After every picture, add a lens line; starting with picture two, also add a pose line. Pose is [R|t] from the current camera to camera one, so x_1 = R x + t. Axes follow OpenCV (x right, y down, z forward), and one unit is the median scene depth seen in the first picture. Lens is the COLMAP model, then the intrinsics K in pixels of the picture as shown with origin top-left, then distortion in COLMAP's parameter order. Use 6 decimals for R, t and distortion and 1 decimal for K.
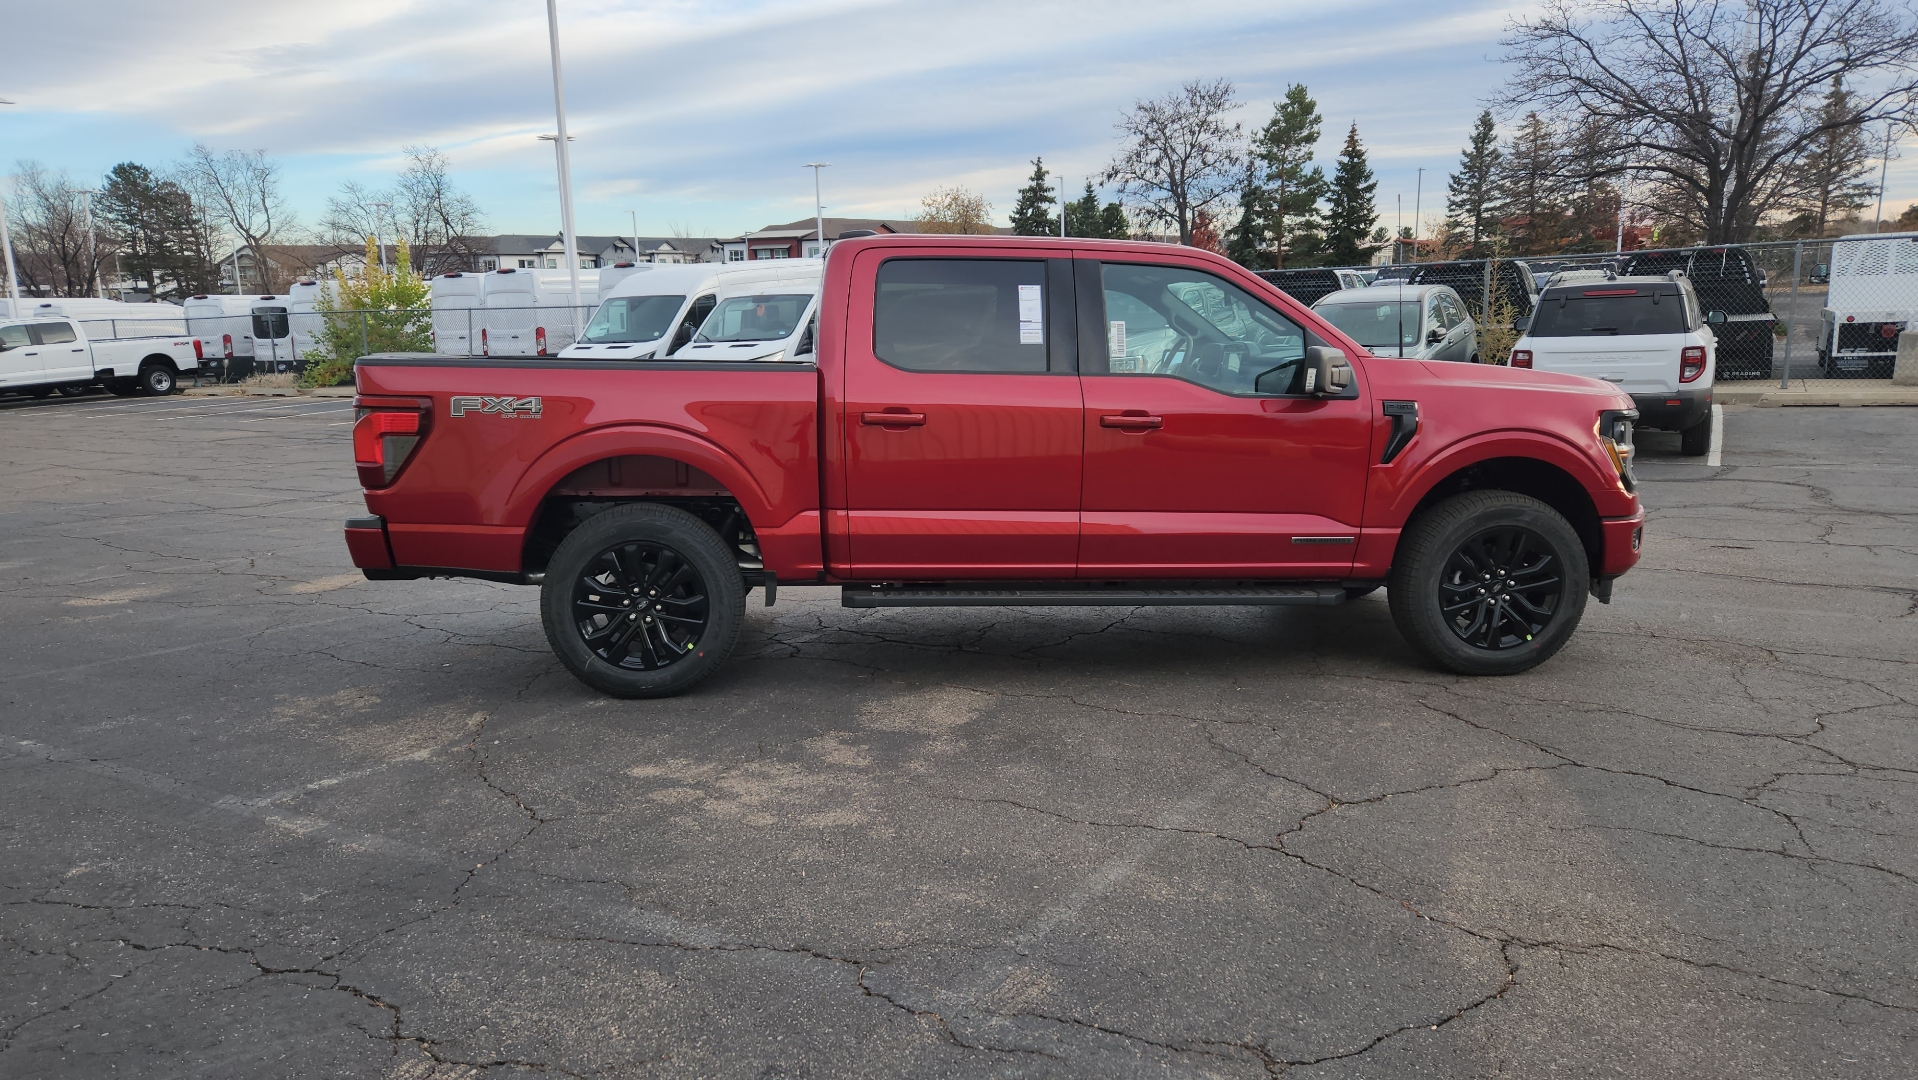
lens RADIAL K [[1280.0, 0, 937.3], [0, 1280.0, 560.5], [0, 0, 1]] dist [0.072391, -0.058460]
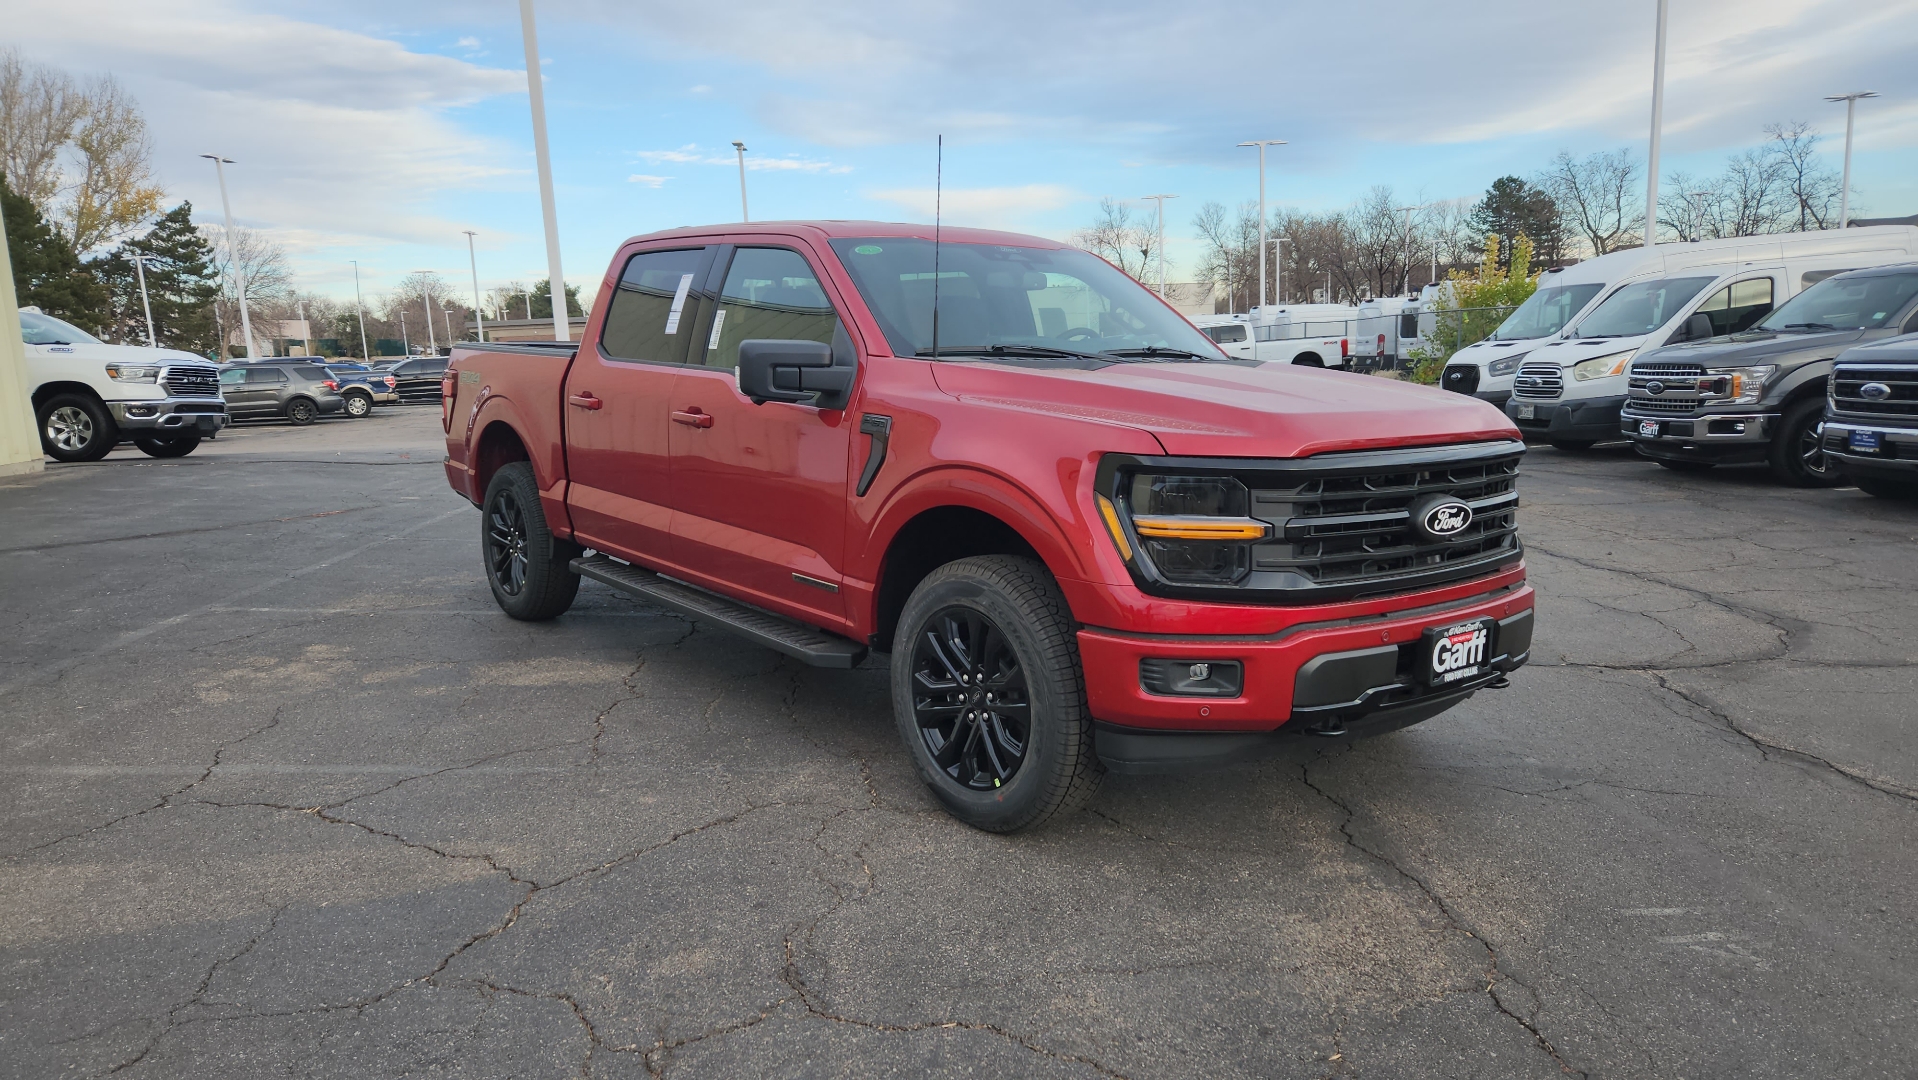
lens RADIAL K [[1281.0, 0, 925.0], [0, 1281.0, 540.3], [0, 0, 1]] dist [0.065387, -0.047991]
pose [[0.550502, 0.135169, -0.823818, 0.174903], [-0.147776, 0.987000, 0.063195, -0.018027], [0.821651, 0.086952, 0.563320, 0.107304]]
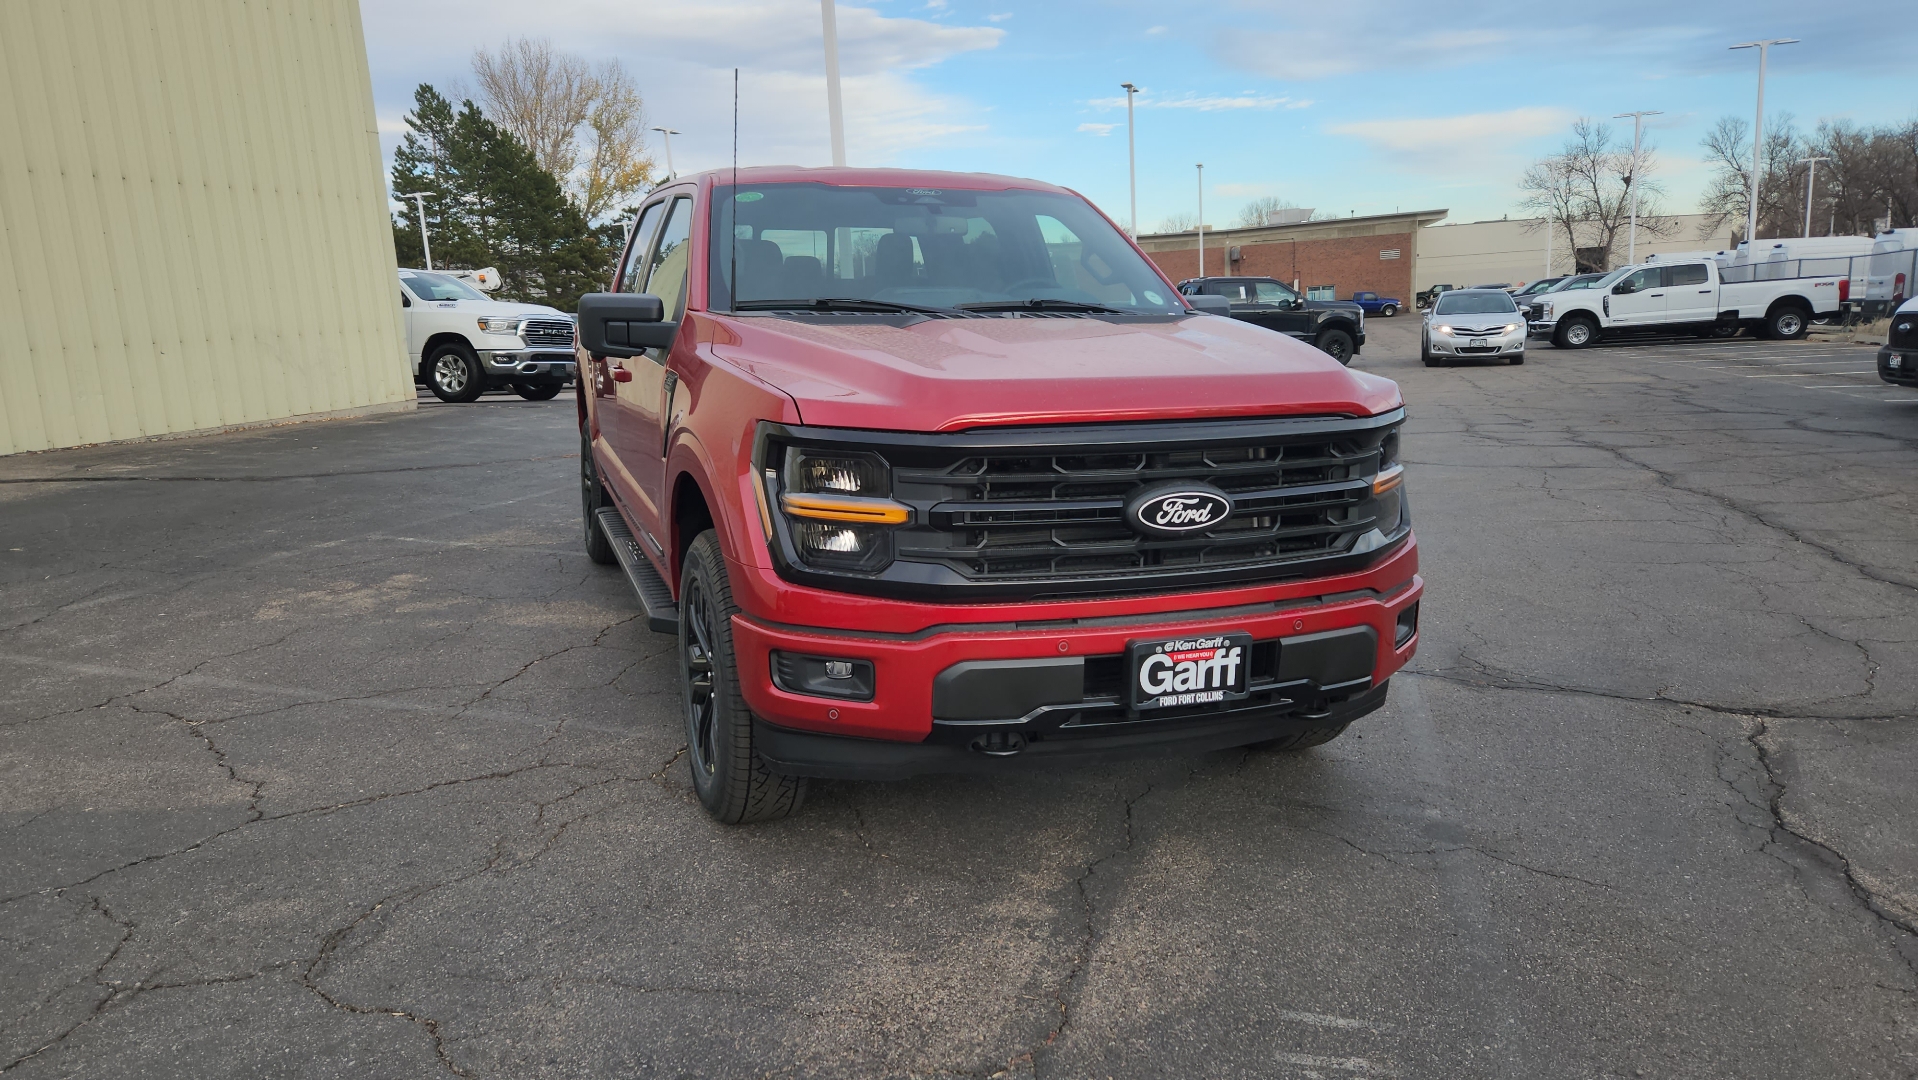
lens RADIAL K [[1281.0, 0, 922.9], [0, 1281.0, 556.2], [0, 0, 1]] dist [0.065387, -0.047991]
pose [[0.245684, 0.200101, -0.948472, 0.190893], [-0.161004, 0.973295, 0.163633, -0.028669], [0.955886, 0.112506, 0.271340, 0.166993]]
